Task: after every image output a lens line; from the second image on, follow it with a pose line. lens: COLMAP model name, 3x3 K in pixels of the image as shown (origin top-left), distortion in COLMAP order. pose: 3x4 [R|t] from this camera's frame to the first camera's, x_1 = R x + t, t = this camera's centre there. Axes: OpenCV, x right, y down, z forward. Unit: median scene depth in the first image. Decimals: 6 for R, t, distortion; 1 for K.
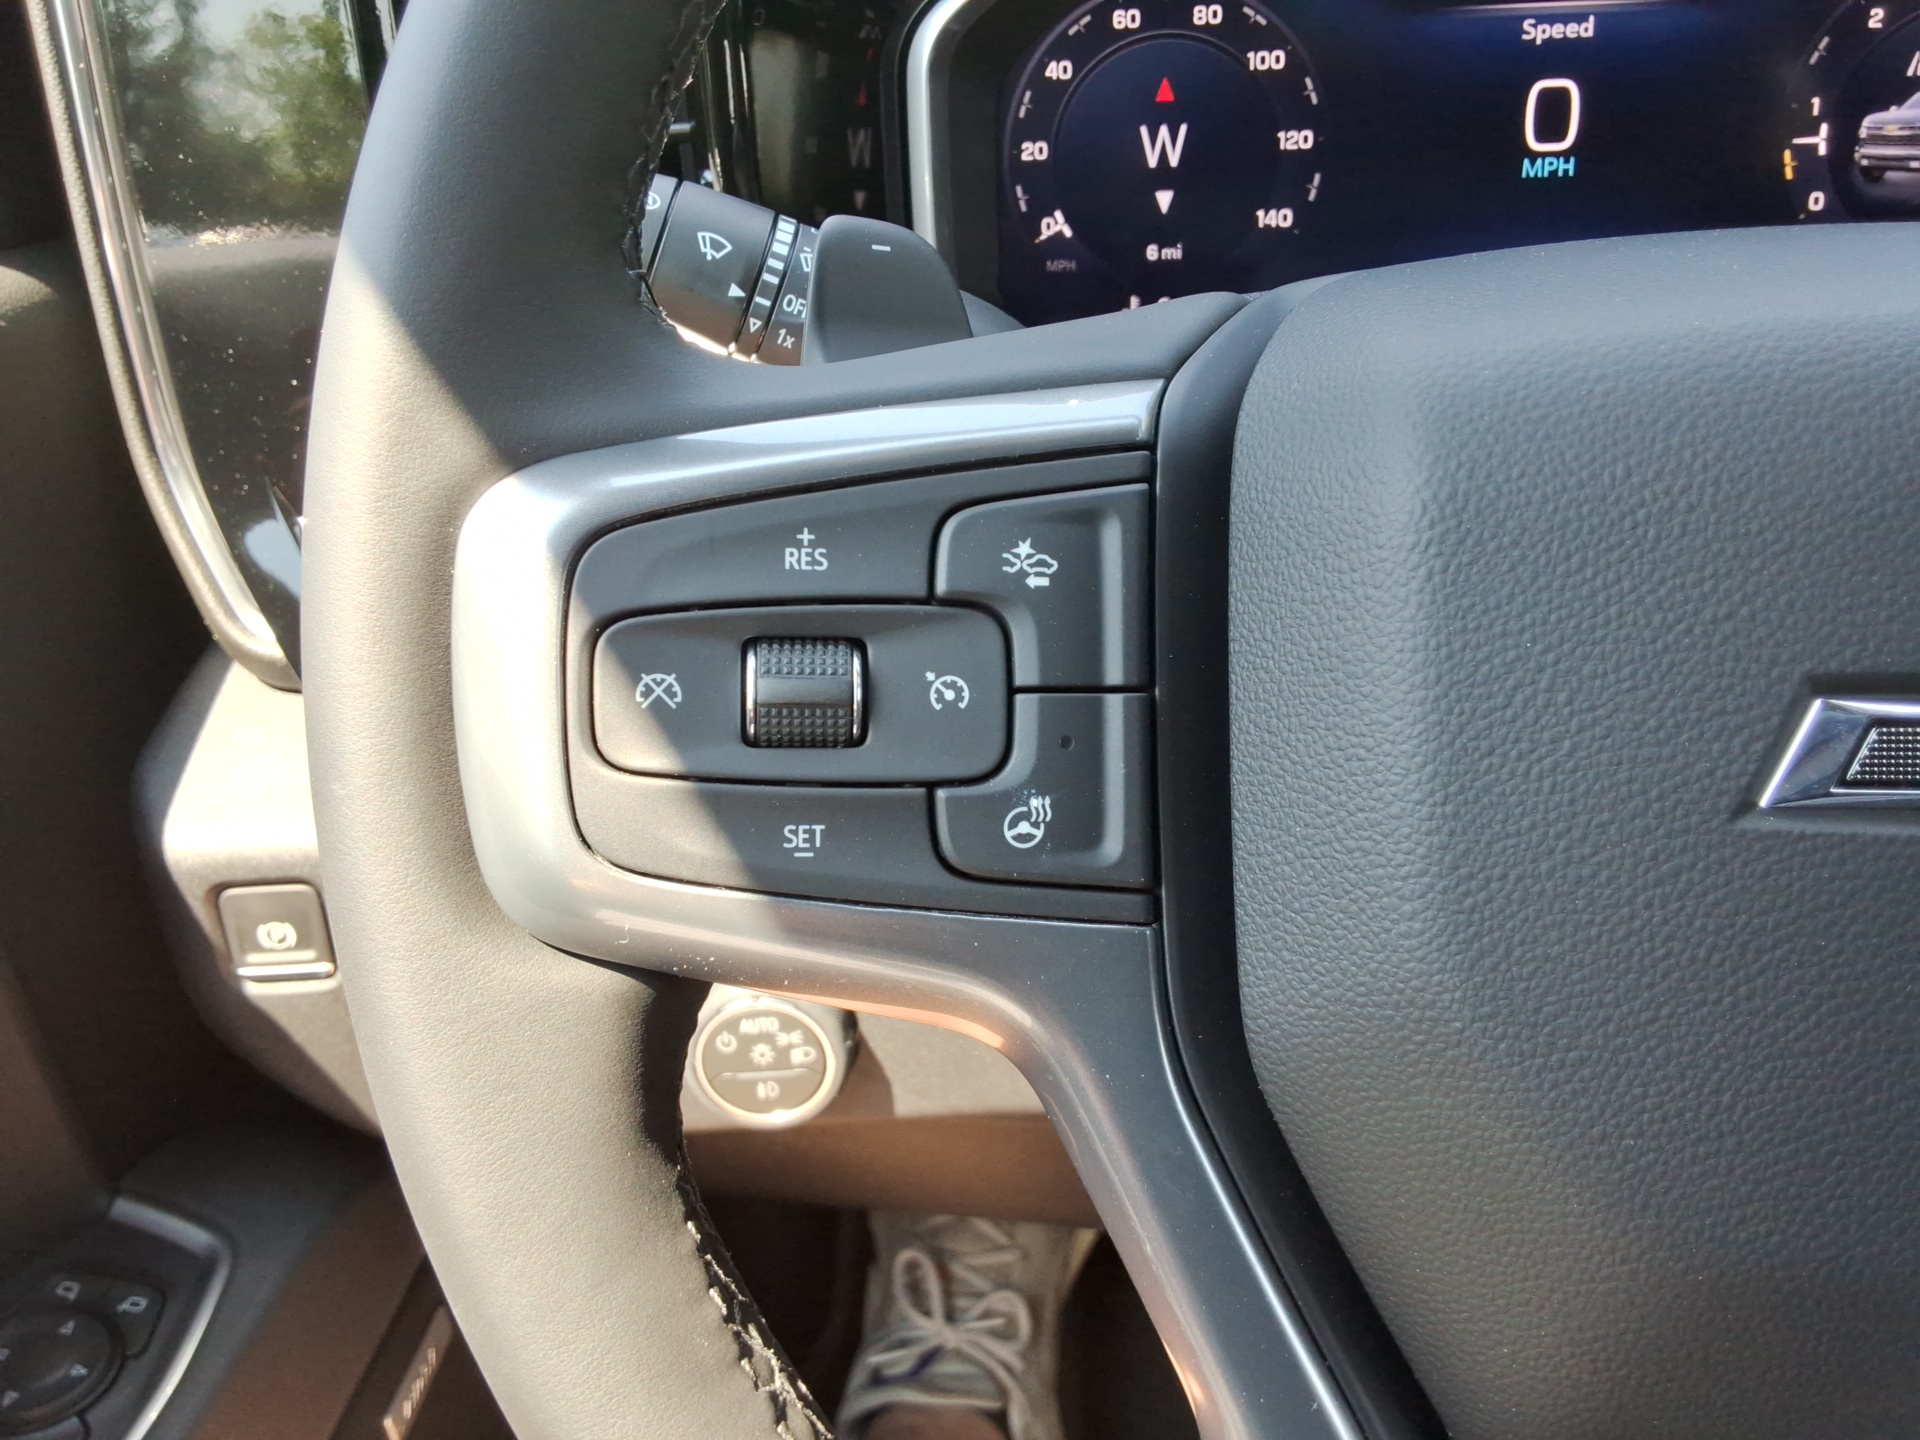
lens RADIAL K [[1541.6, 0, 981.8], [0, 1541.6, 692.7], [0, 0, 1]] dist [0.109853, -0.166687]
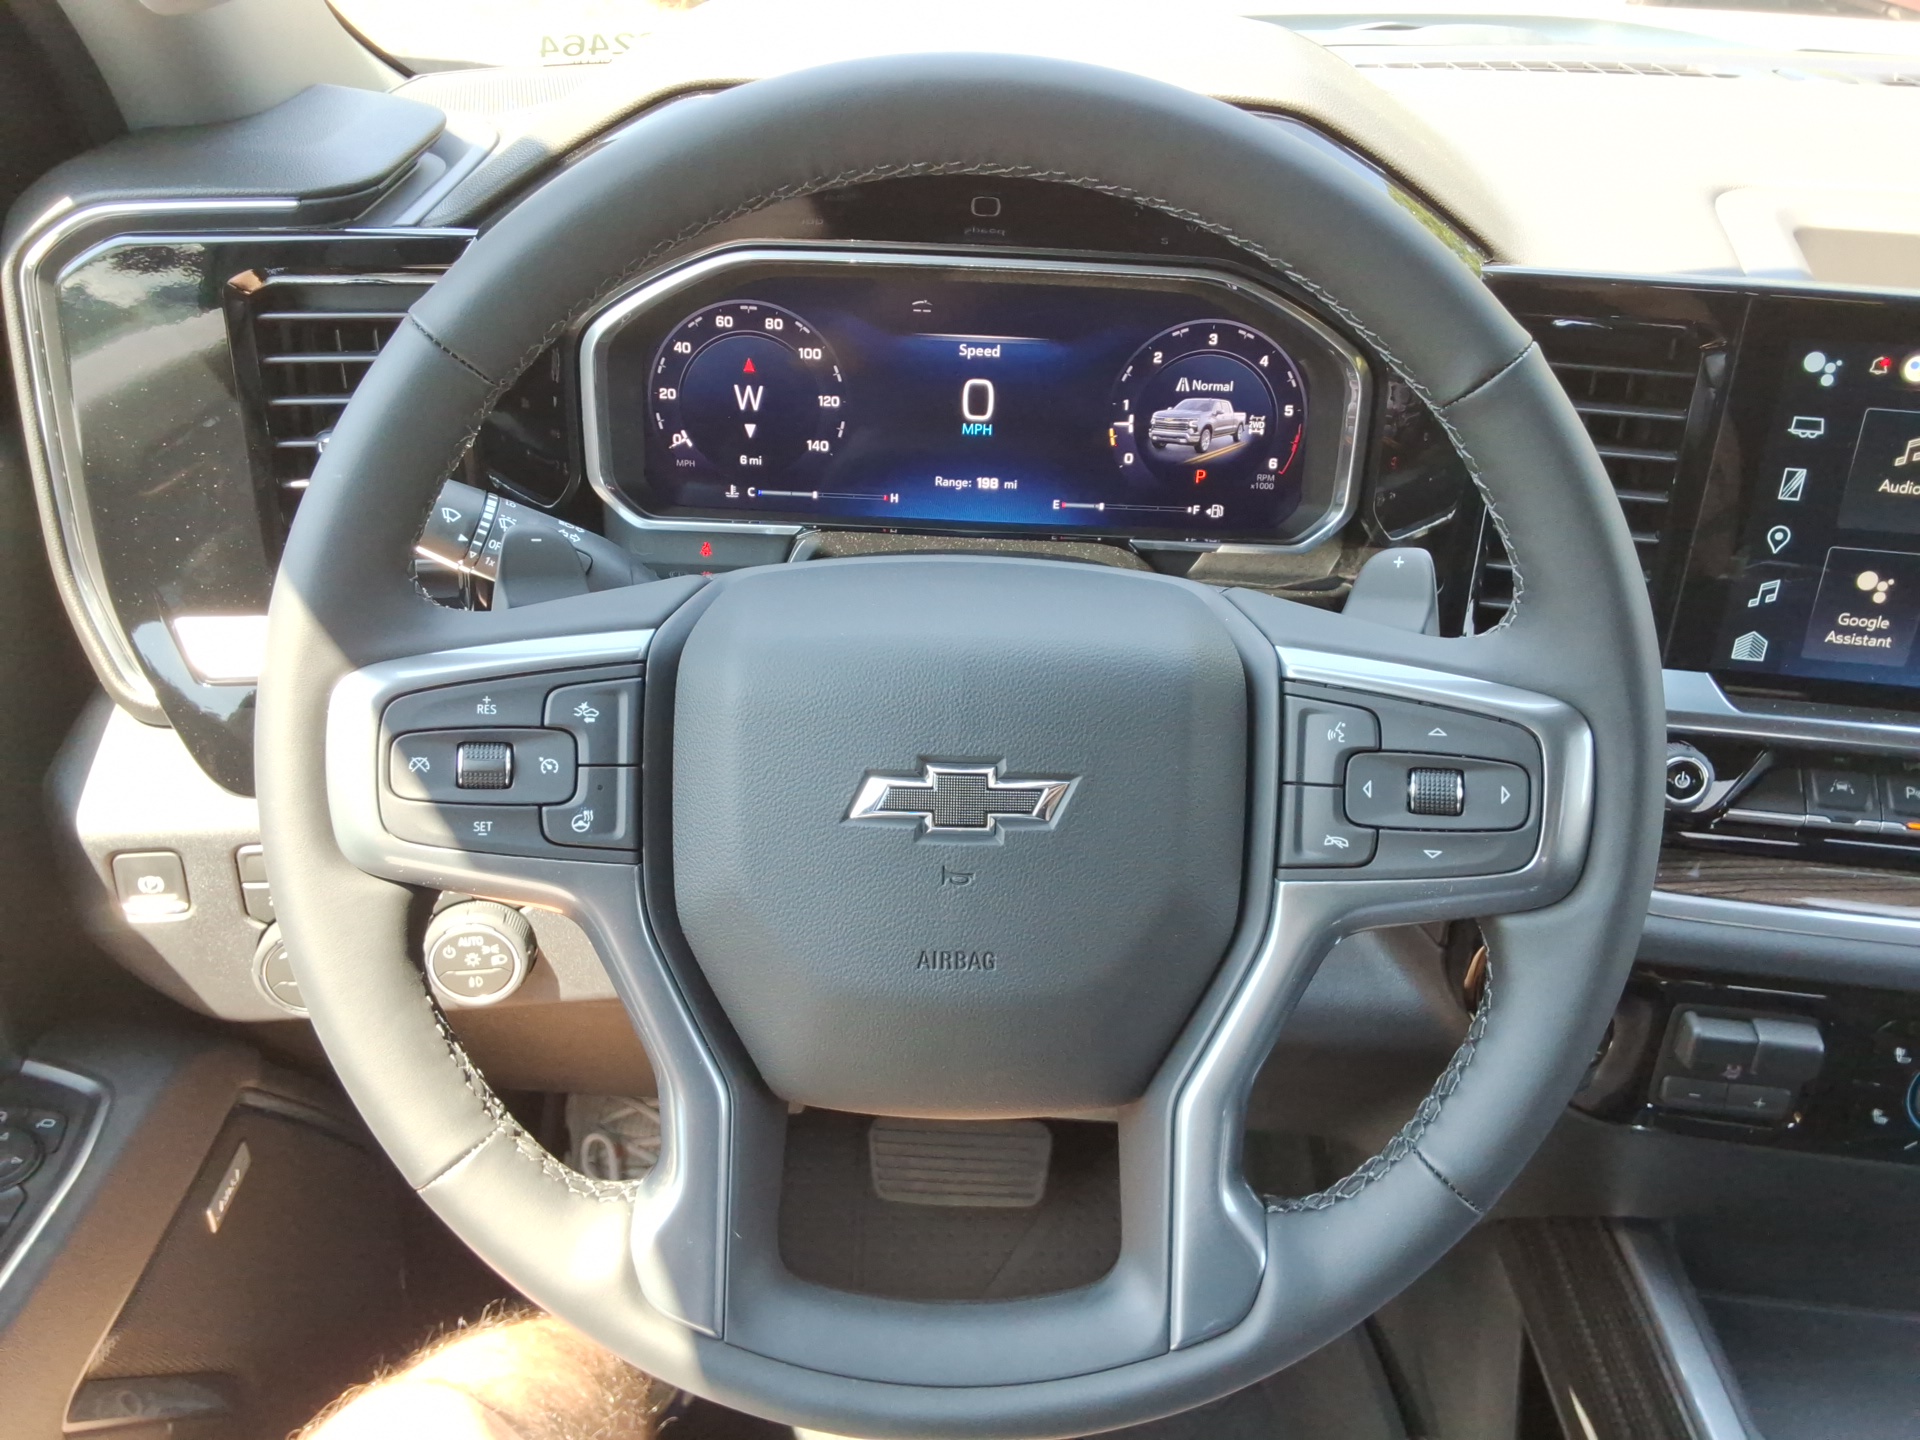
lens RADIAL K [[1541.6, 0, 985.2], [0, 1541.6, 696.2], [0, 0, 1]] dist [0.109853, -0.166687]
pose [[0.987222, 0.022431, 0.157763, 0.121108], [-0.024028, 0.999677, 0.008226, -0.066464], [-0.157527, -0.011911, 0.987443, -0.676848]]
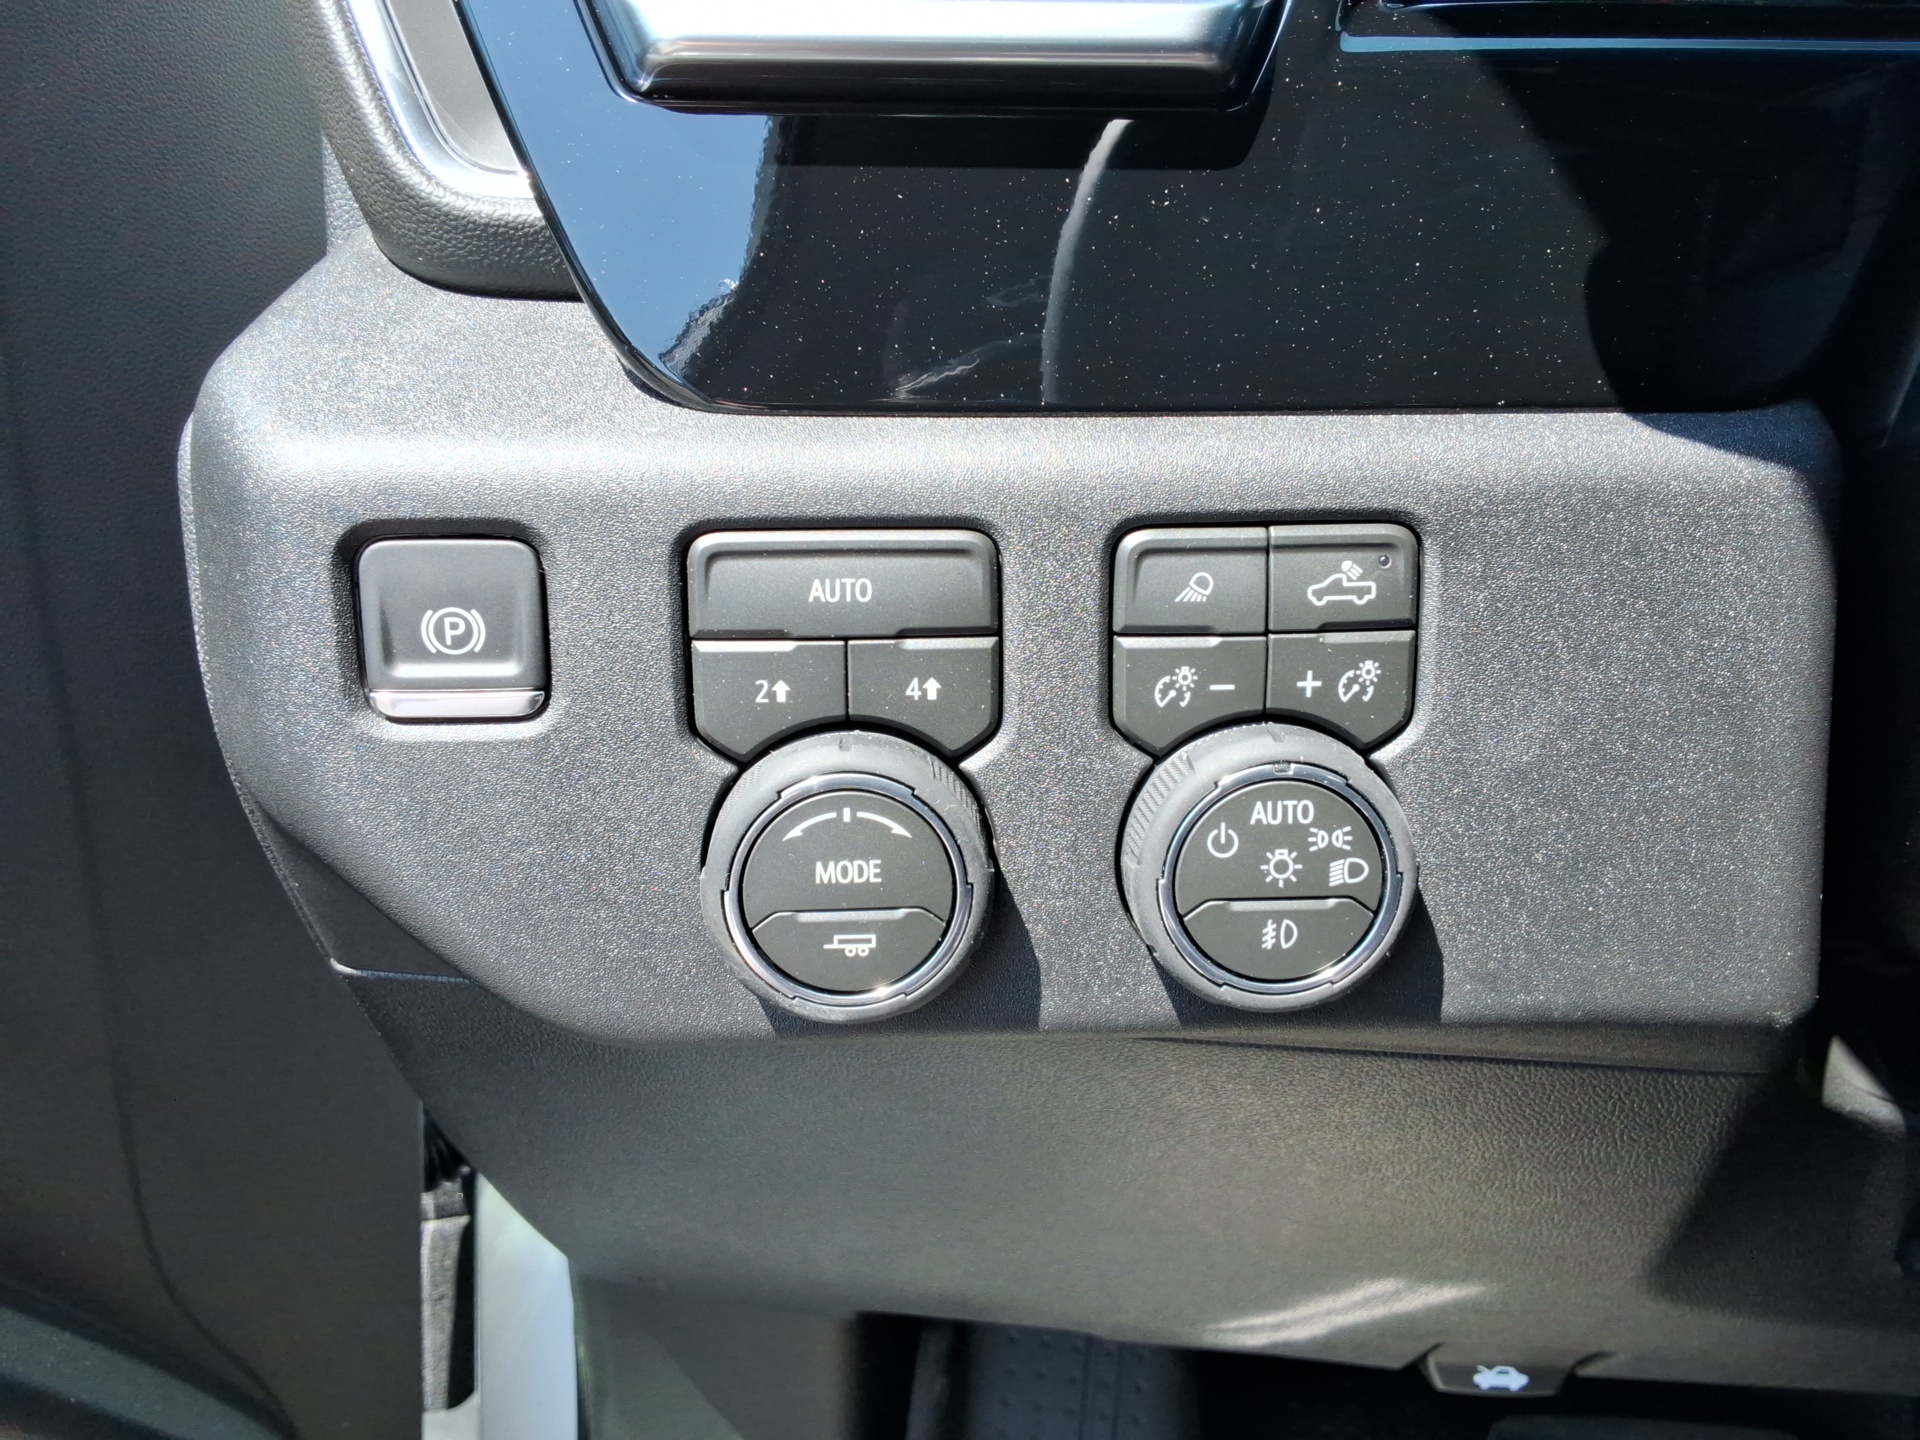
lens RADIAL K [[1541.6, 0, 1016.6], [0, 1541.6, 730.9], [0, 0, 1]] dist [0.109853, -0.166687]
pose [[0.994005, 0.050419, 0.097017, -0.297422], [-0.034609, 0.986794, -0.158237, 0.275219], [-0.103714, 0.153931, 0.982623, 0.419838]]
